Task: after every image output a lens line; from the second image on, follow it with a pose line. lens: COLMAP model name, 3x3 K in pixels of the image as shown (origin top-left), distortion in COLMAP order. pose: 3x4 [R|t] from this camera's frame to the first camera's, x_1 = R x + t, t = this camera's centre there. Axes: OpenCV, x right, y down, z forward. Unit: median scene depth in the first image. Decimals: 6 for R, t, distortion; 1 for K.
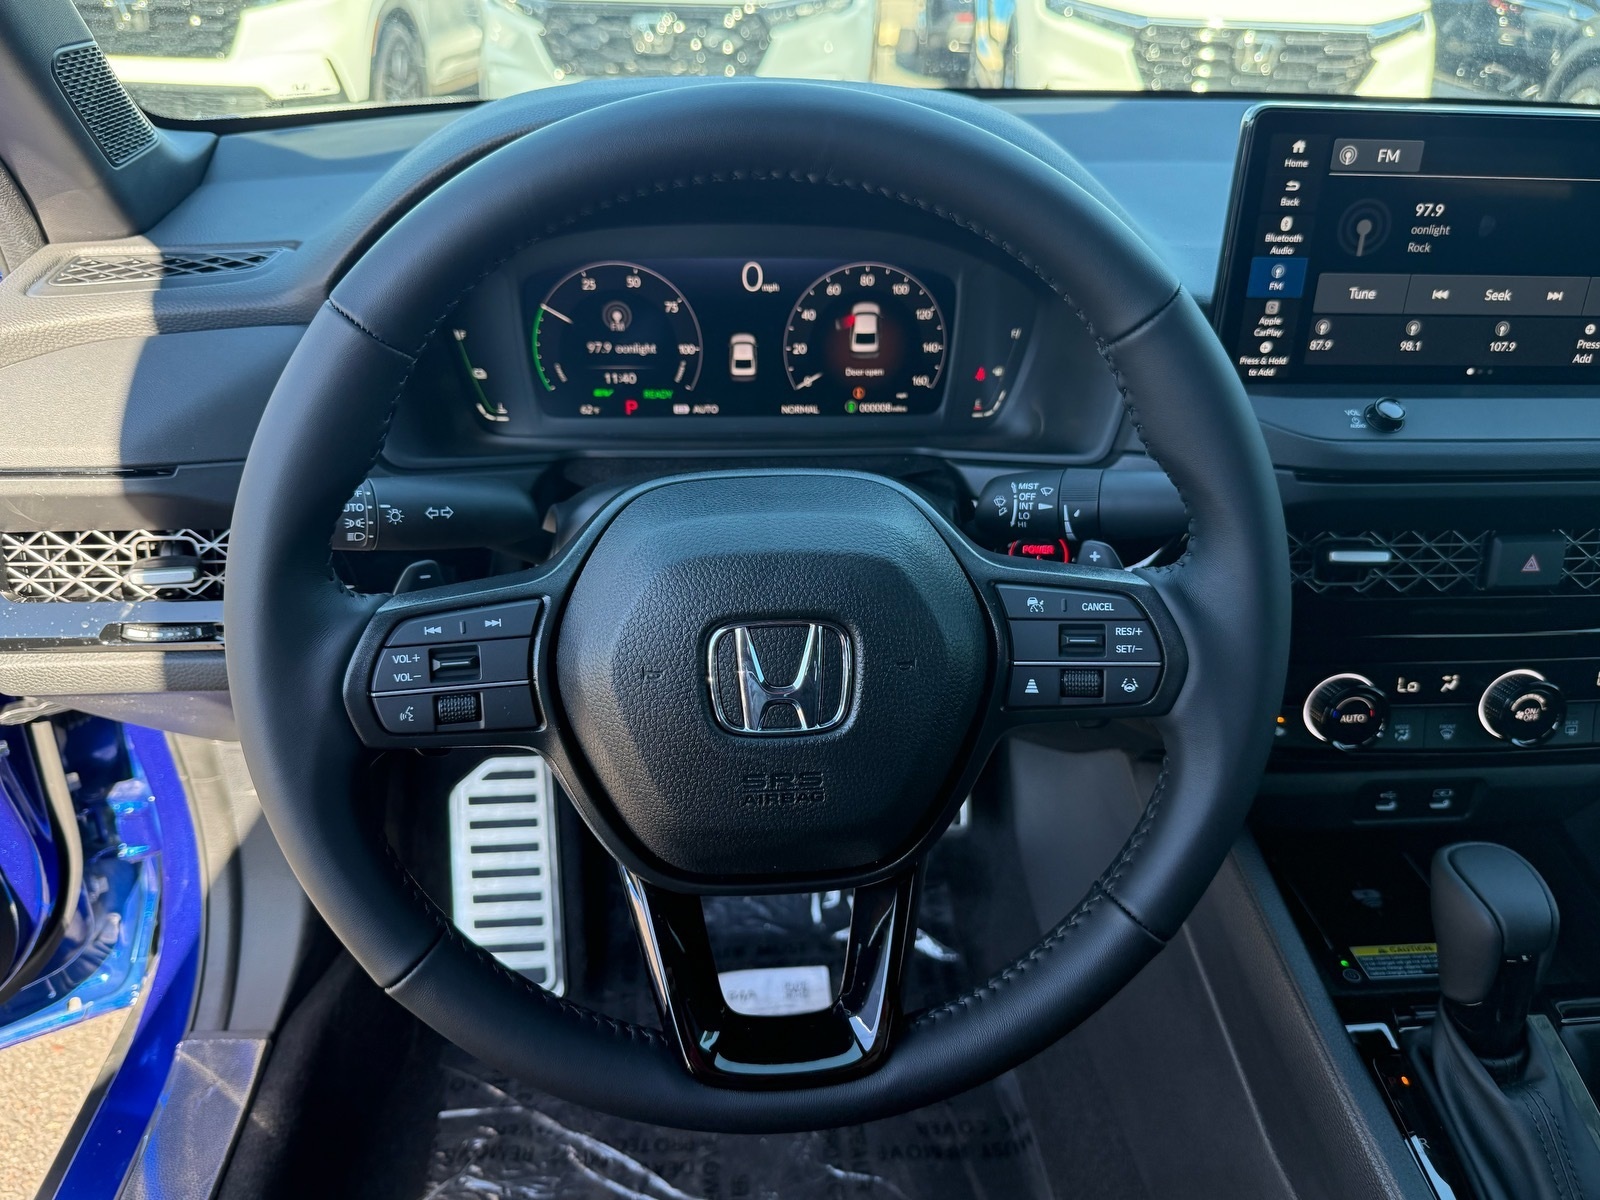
lens RADIAL K [[1226.0, 0, 804.7], [0, 1226.0, 608.8], [0, 0, 1]] dist [-0.013191, -0.011883]
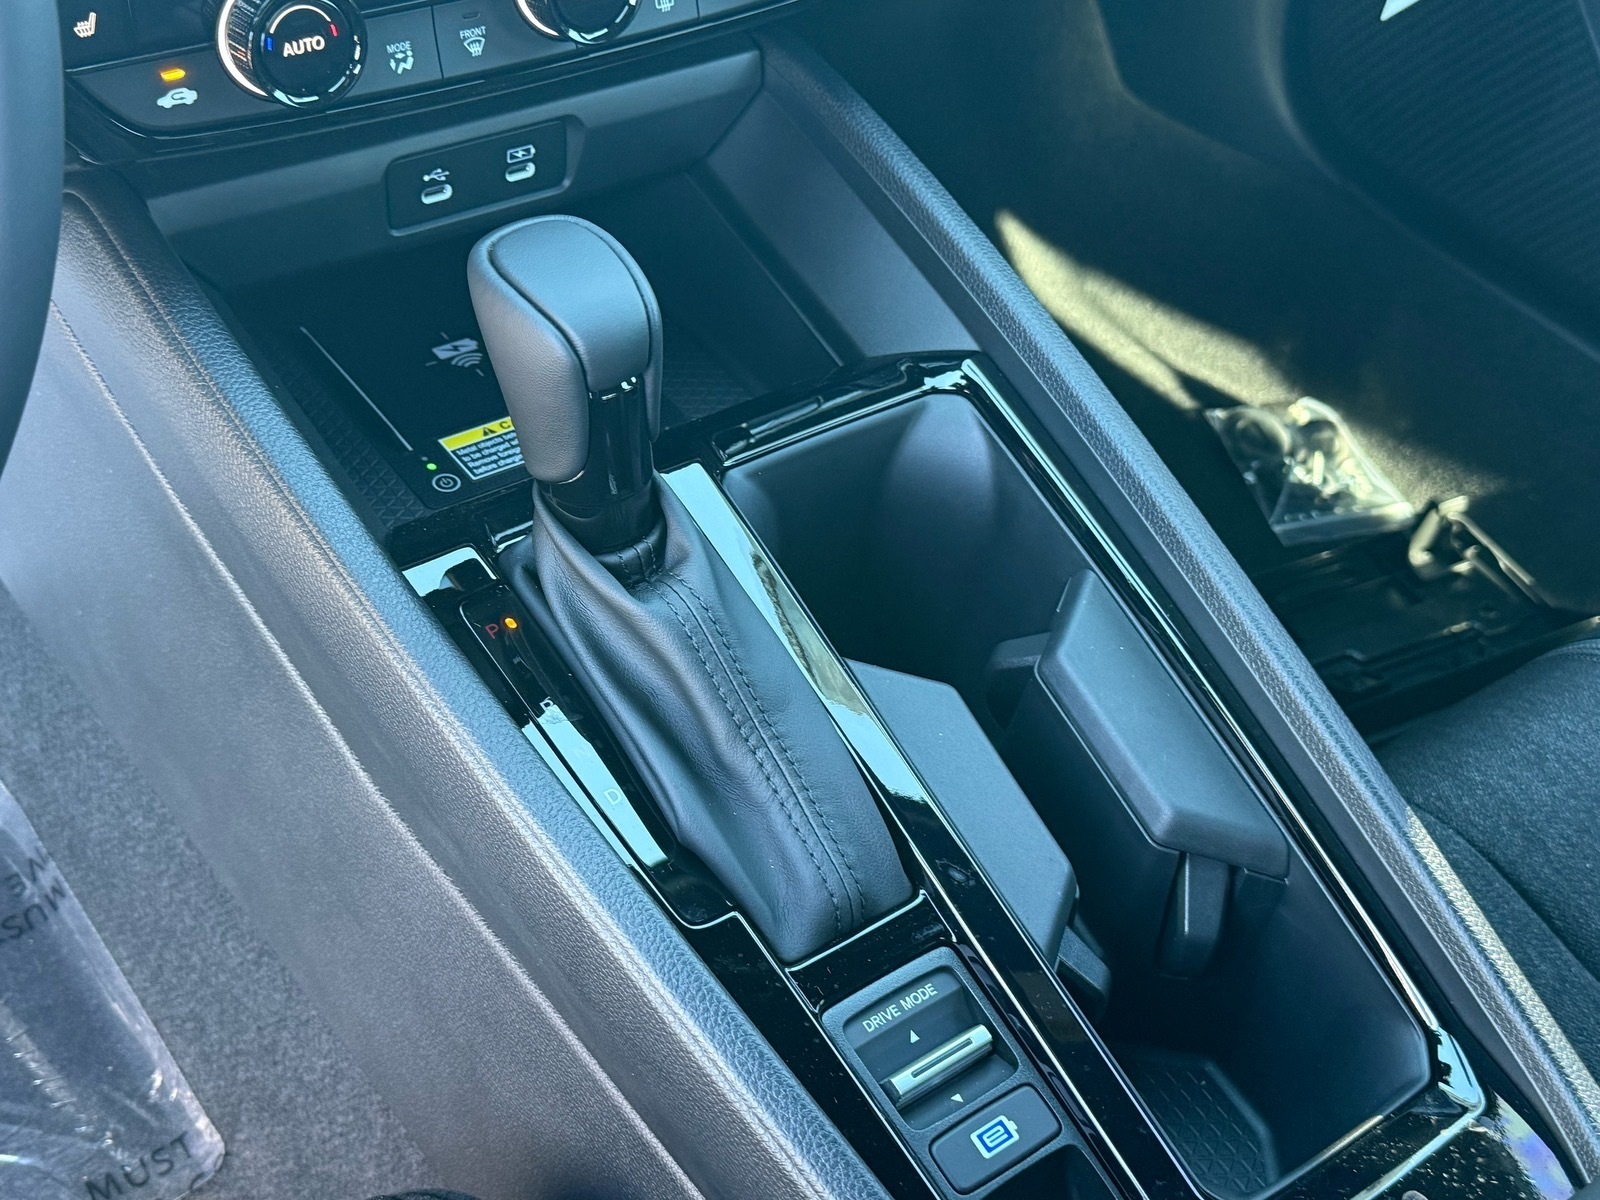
lens RADIAL K [[2009.4, 0, 796.4], [0, 2009.4, 635.1], [0, 0, 1]] dist [0.139253, -0.027111]
pose [[0.838159, -0.314872, 0.445359, 0.151616], [0.155834, 0.920744, 0.357695, 0.042610], [-0.522690, -0.230404, 0.820798, 0.062793]]
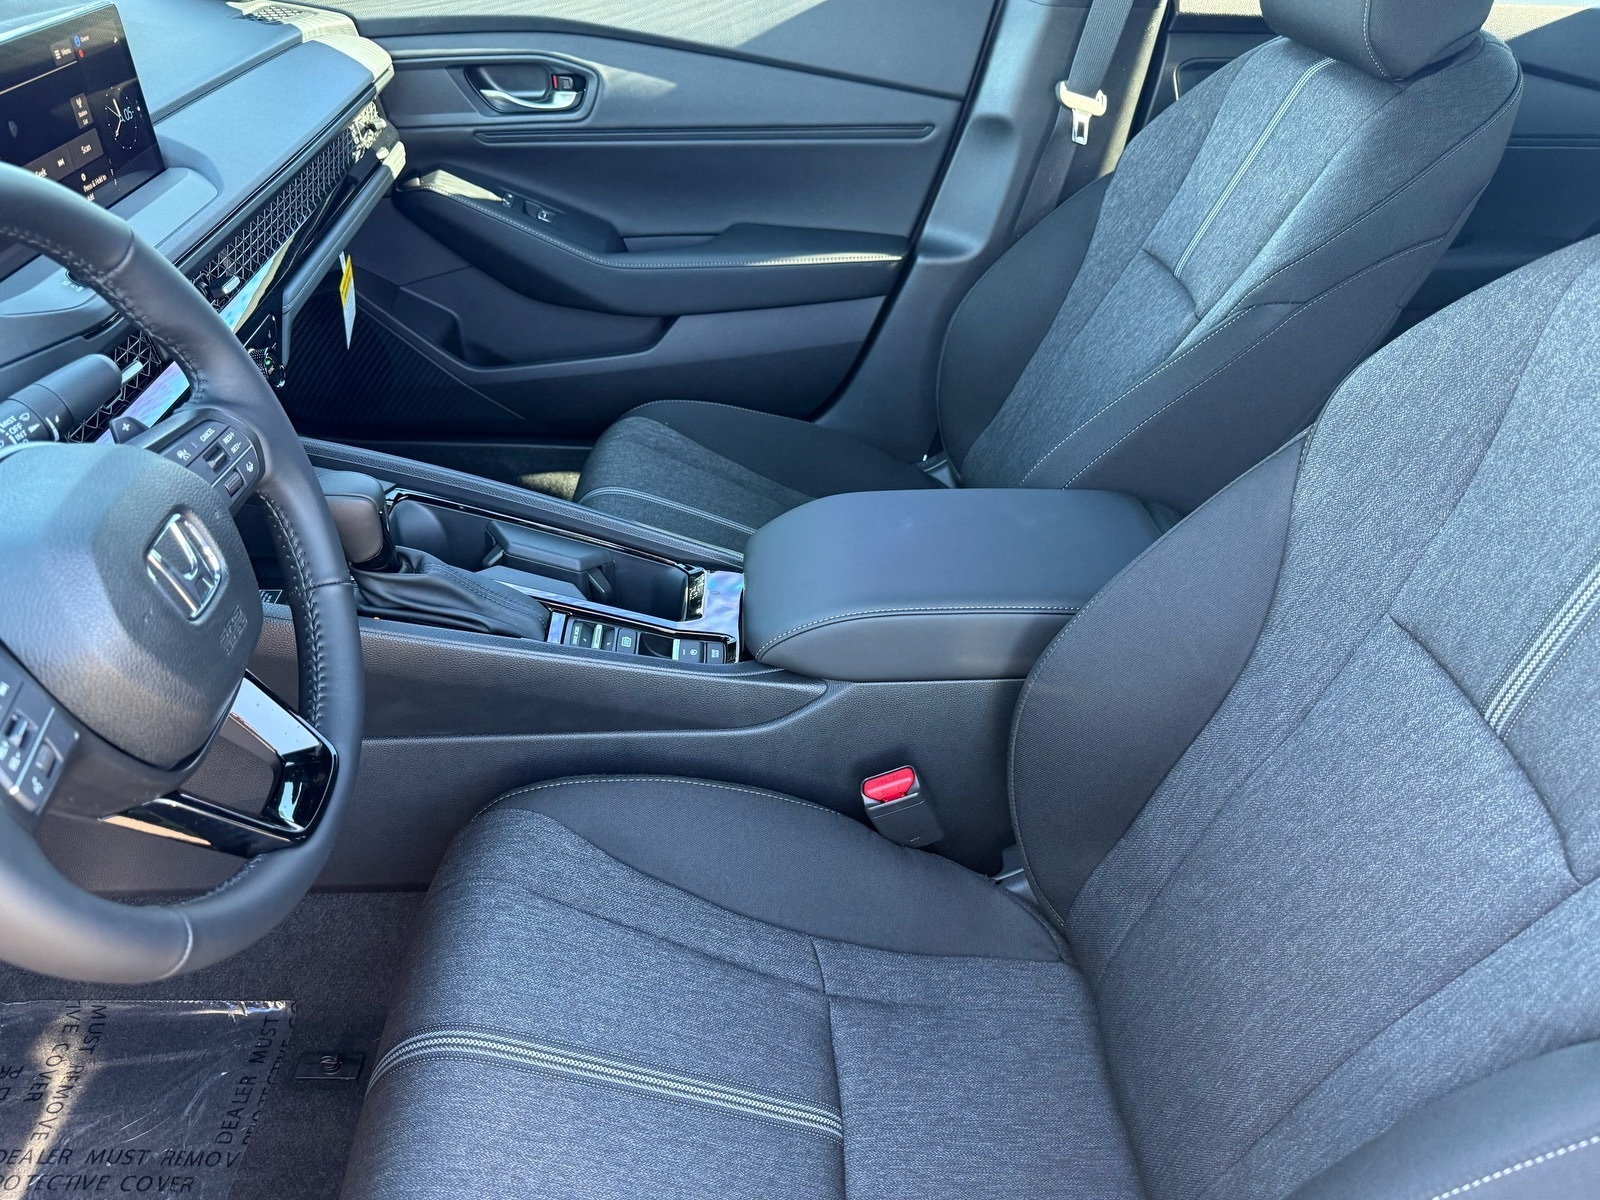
lens RADIAL K [[1228.2, 0, 794.8], [0, 1228.2, 587.5], [0, 0, 1]] dist [0.072392, -0.097183]
pose [[0.043577, -0.561517, 0.826317, -0.840207], [0.432082, 0.756339, 0.491178, -0.228071], [-0.900781, 0.335632, 0.275580, -0.009503]]
